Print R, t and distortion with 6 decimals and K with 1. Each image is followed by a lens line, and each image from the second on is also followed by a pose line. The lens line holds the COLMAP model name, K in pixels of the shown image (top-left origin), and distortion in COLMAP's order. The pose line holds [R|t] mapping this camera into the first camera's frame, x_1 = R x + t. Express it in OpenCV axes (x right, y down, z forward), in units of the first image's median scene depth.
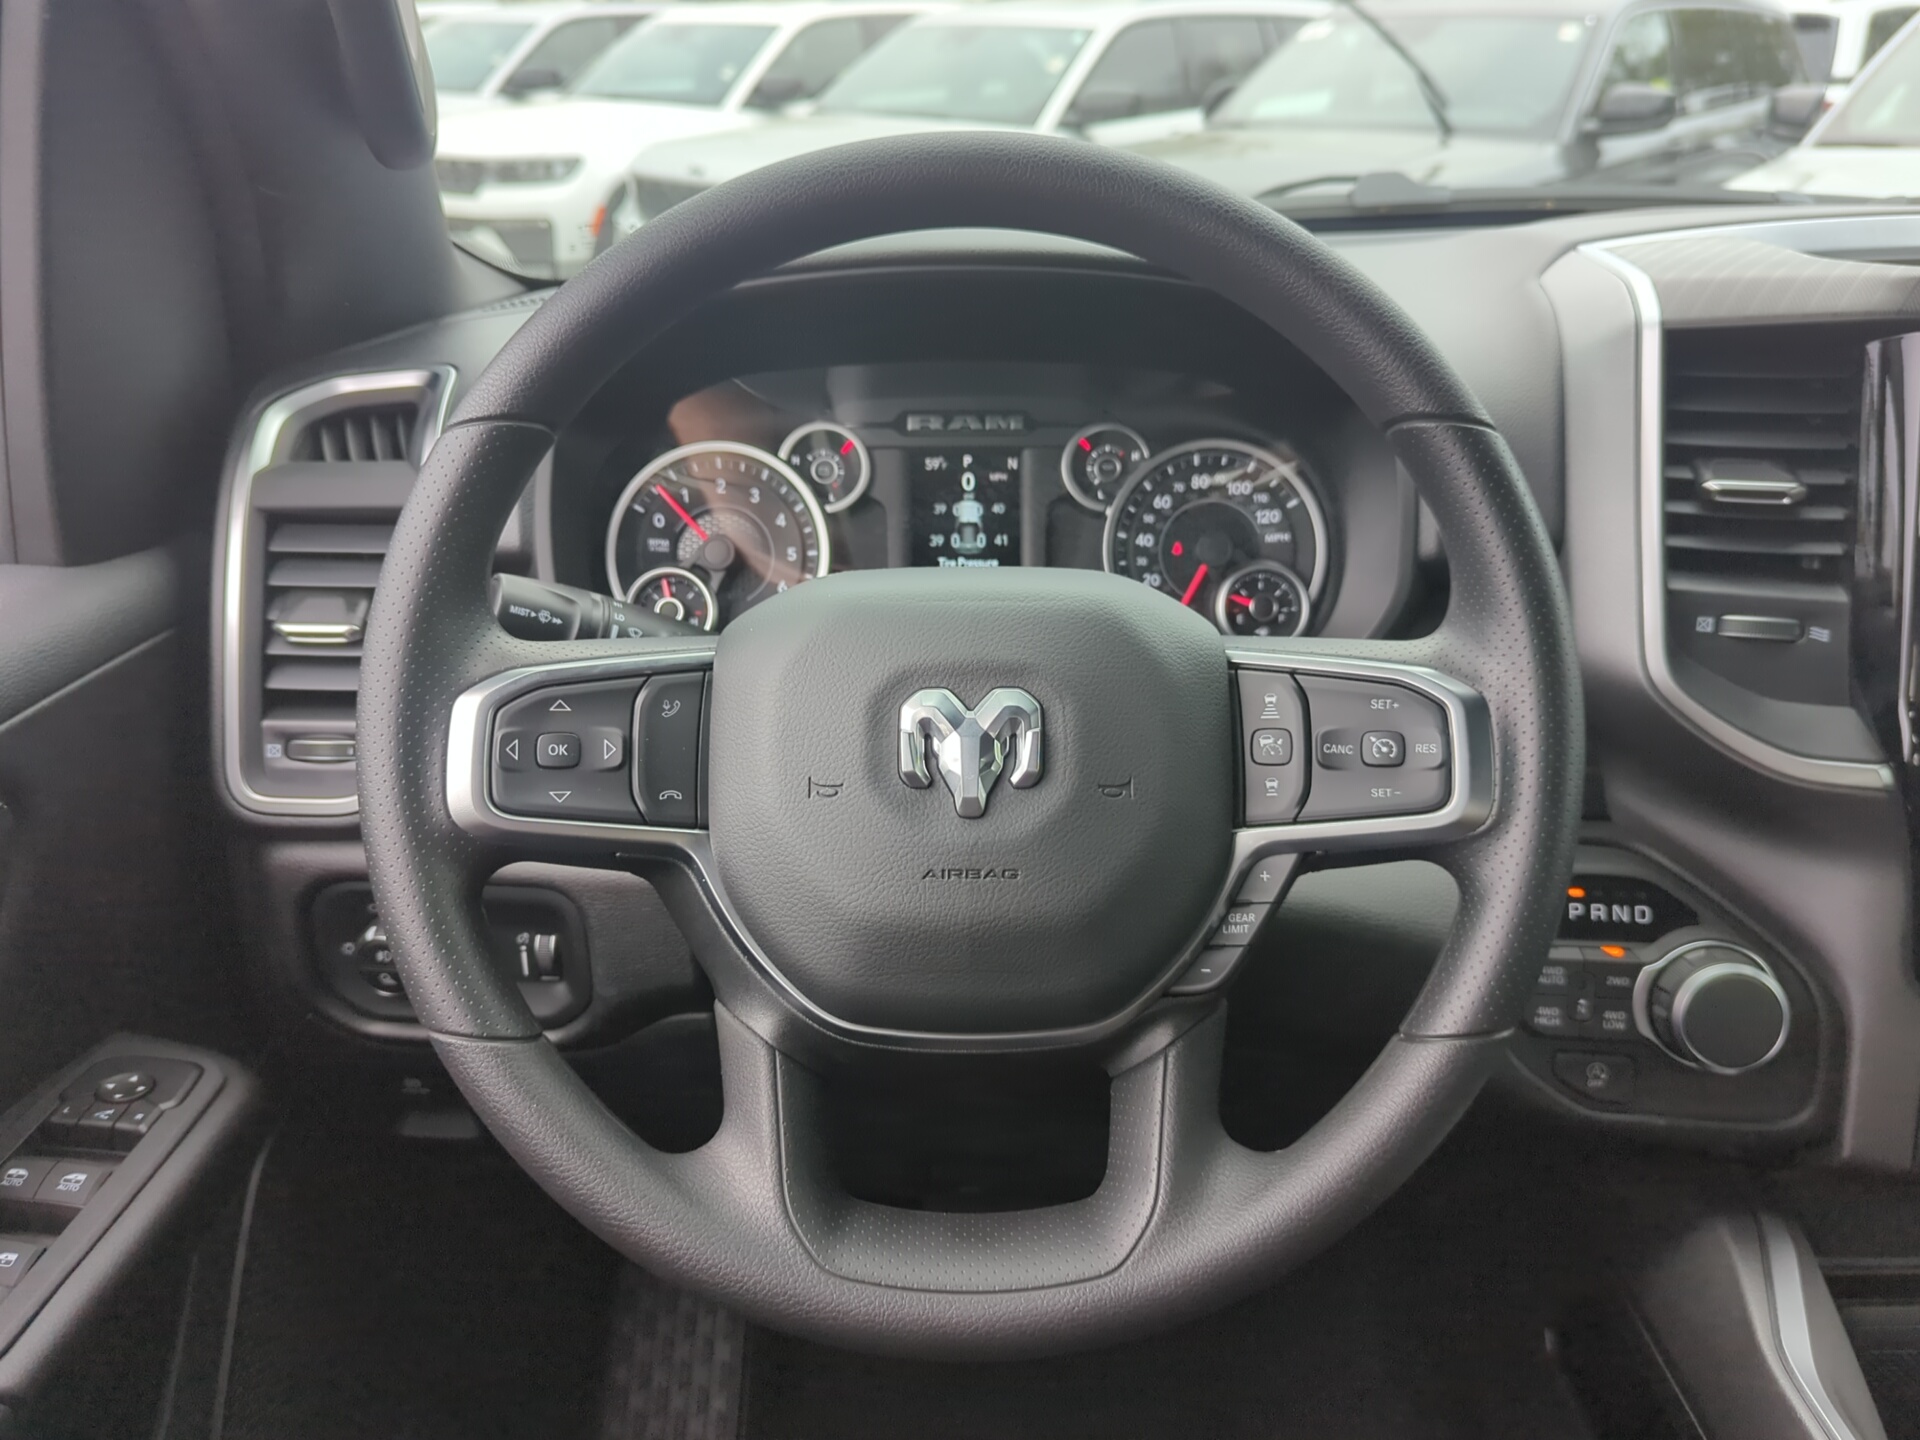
lens RADIAL K [[1565.1, 0, 974.5], [0, 1565.1, 698.8], [0, 0, 1]] dist [0.042475, -0.045393]
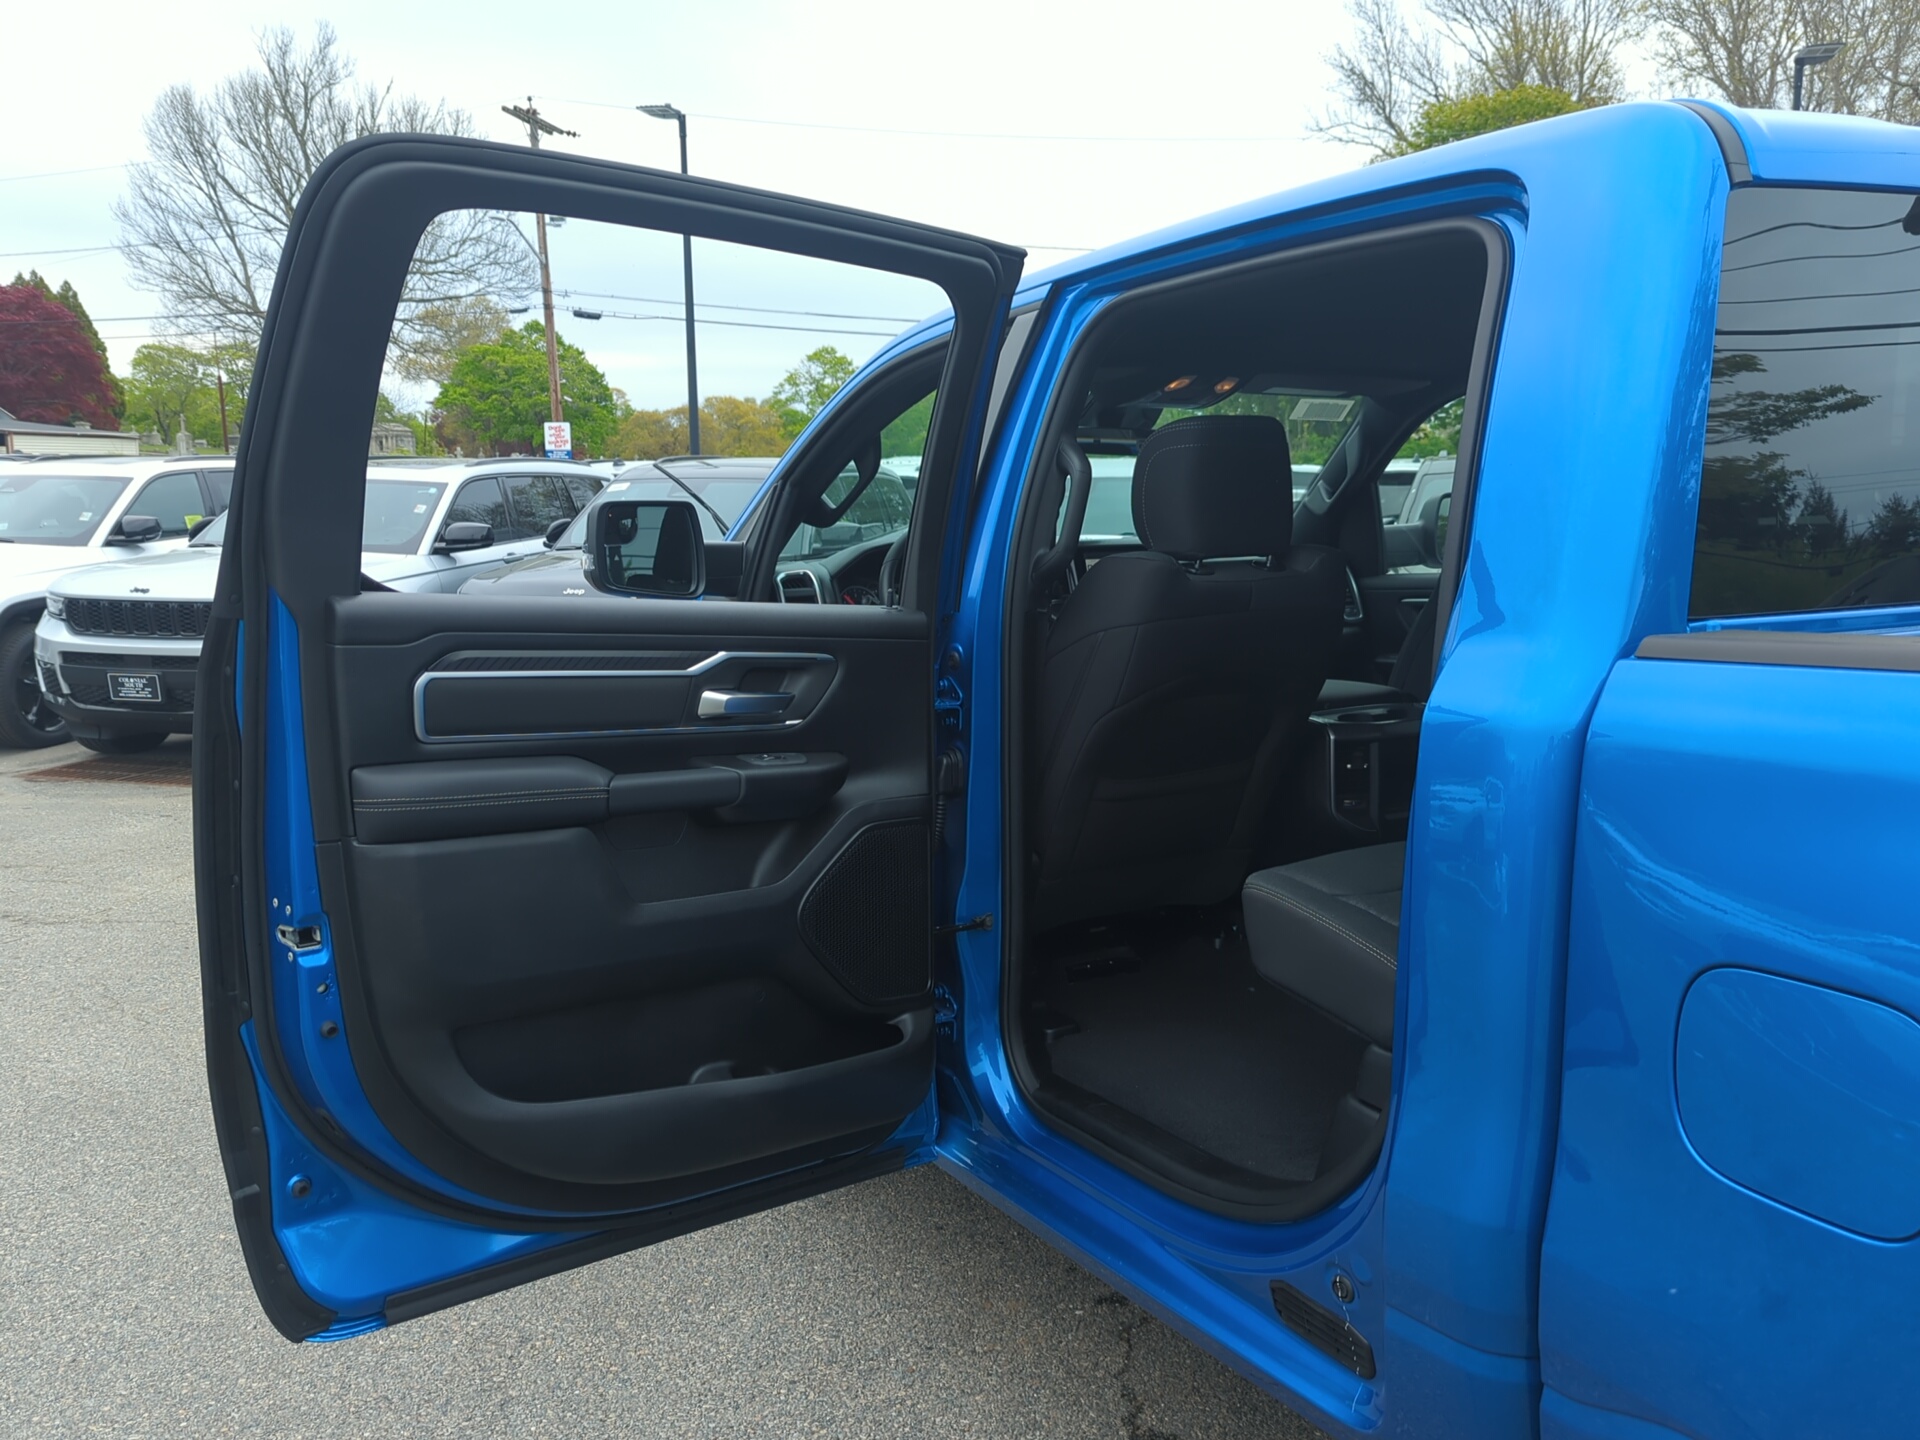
lens RADIAL K [[1544.9, 0, 989.3], [0, 1544.9, 713.9], [0, 0, 1]] dist [0.065092, -0.059780]
pose [[0.859810, -0.074330, 0.505175, -2.040894], [0.197345, 0.960844, -0.194507, 1.014126], [-0.470937, 0.266933, 0.840812, -2.533929]]
